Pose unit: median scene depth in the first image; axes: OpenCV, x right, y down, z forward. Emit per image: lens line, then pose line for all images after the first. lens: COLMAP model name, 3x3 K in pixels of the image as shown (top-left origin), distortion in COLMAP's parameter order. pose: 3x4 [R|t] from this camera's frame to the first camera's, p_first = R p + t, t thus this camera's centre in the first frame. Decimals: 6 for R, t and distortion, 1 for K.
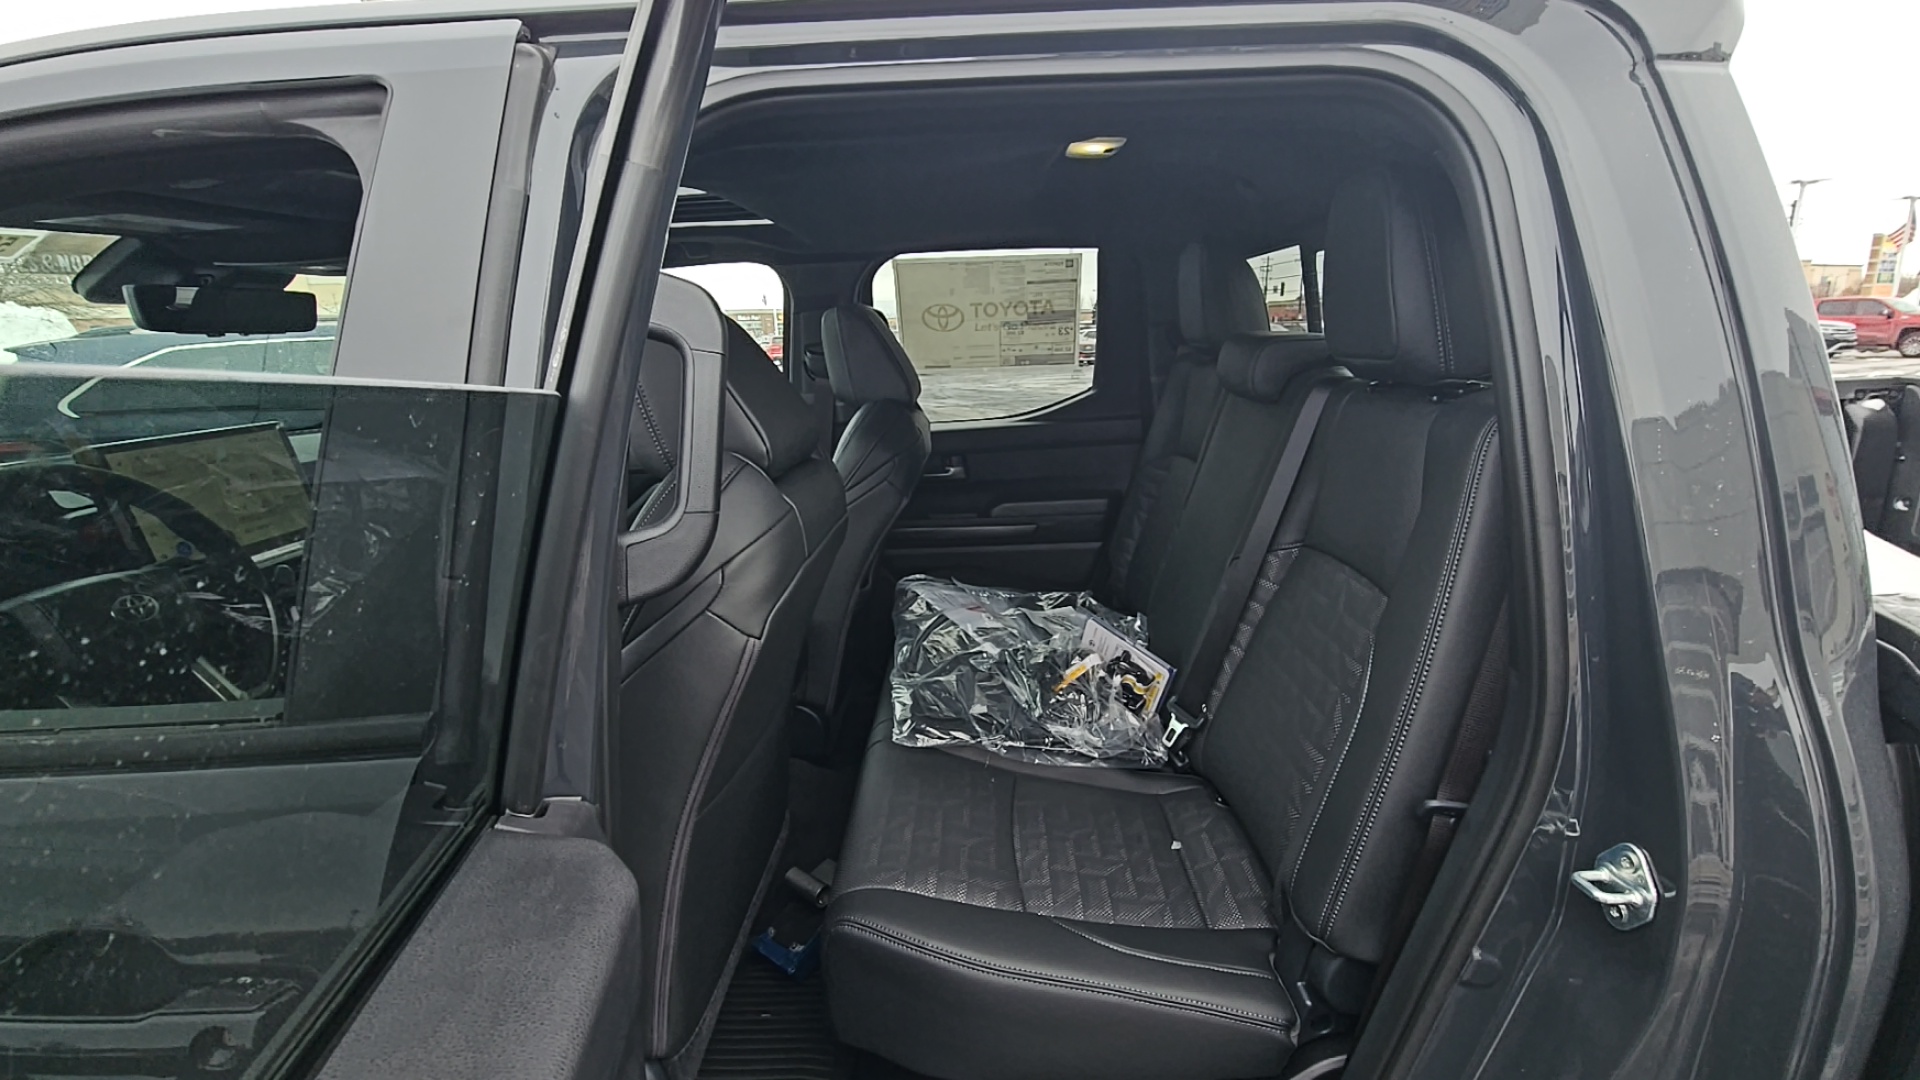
lens RADIAL K [[848.1, 0, 959.0], [0, 848.1, 552.1], [0, 0, 1]] dist [-0.000119, -0.000545]
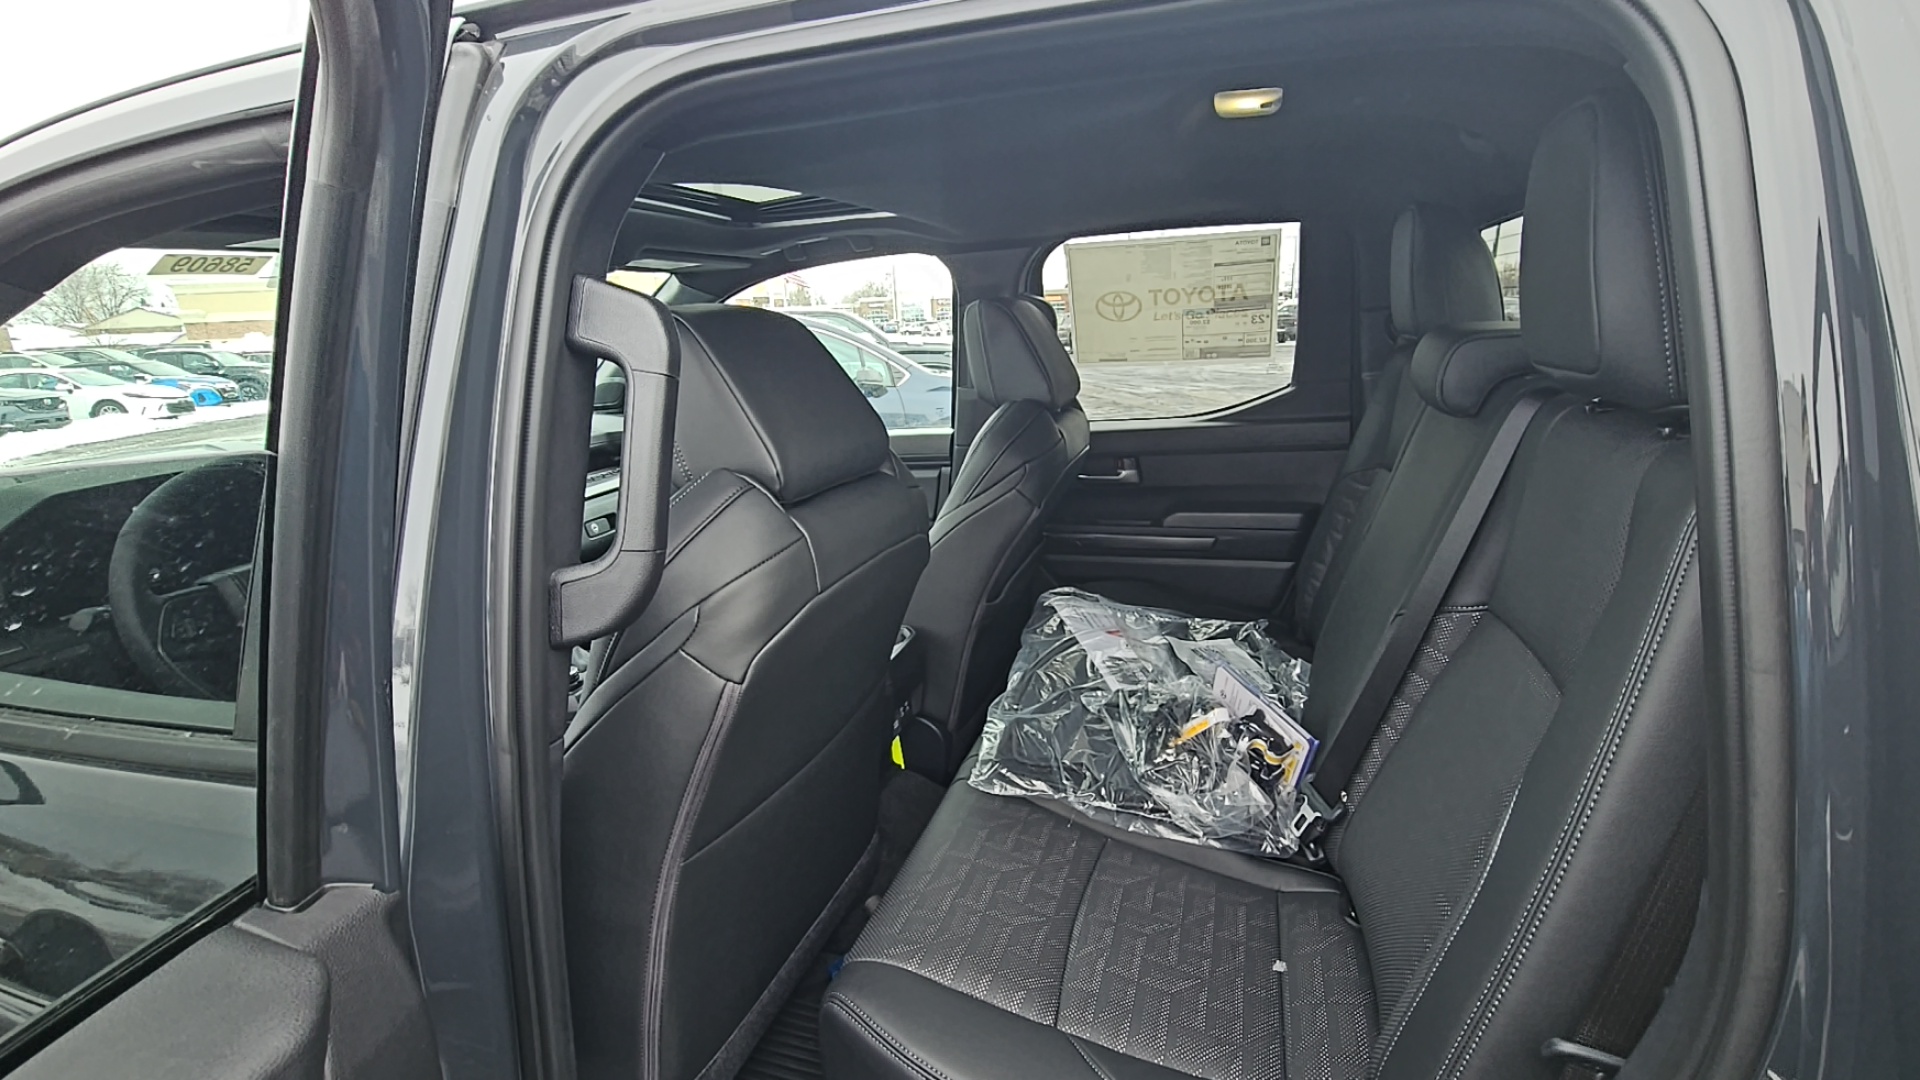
lens RADIAL K [[844.8, 0, 964.5], [0, 844.8, 548.7], [0, 0, 1]] dist [0.005168, -0.000747]
pose [[0.957358, 0.062467, -0.282071, 0.150014], [-0.057155, 0.997999, 0.027030, -0.049919], [0.283195, -0.009756, 0.959013, 0.125259]]
